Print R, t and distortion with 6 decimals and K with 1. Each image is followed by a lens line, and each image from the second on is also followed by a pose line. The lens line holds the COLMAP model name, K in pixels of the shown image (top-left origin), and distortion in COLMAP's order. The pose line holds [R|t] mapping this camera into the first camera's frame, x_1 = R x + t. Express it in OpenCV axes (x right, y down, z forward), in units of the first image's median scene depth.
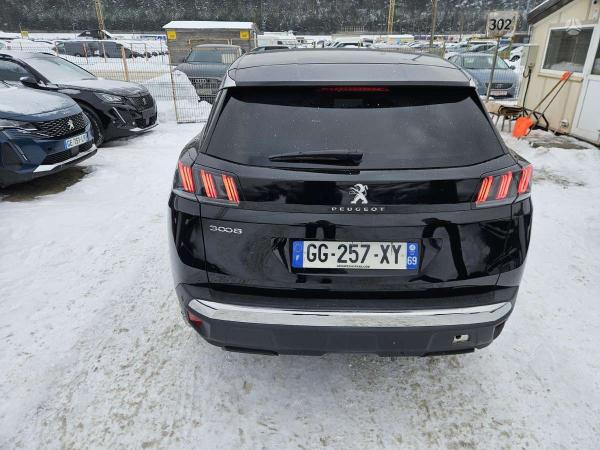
lens RADIAL K [[408.1, 0, 300.0], [0, 408.1, 225.0], [0, 0, 1]] dist [0.066995, -0.046131]
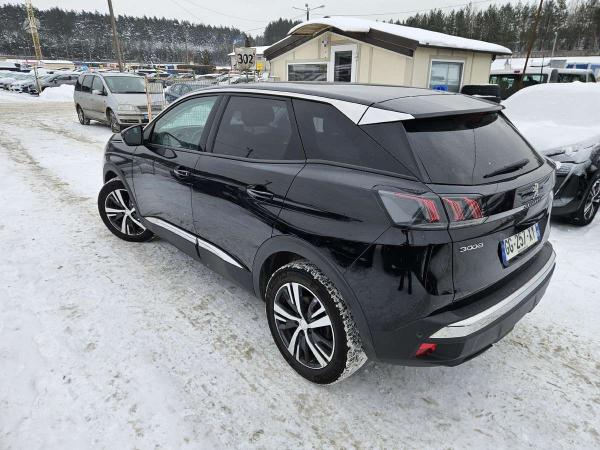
lens RADIAL K [[408.1, 0, 300.0], [0, 408.1, 225.0], [0, 0, 1]] dist [0.066995, -0.046131]
pose [[0.730545, -0.233605, 0.641664, -0.279269], [0.269484, 0.962025, 0.043424, -0.050194], [-0.627441, 0.141195, 0.765755, 0.102488]]
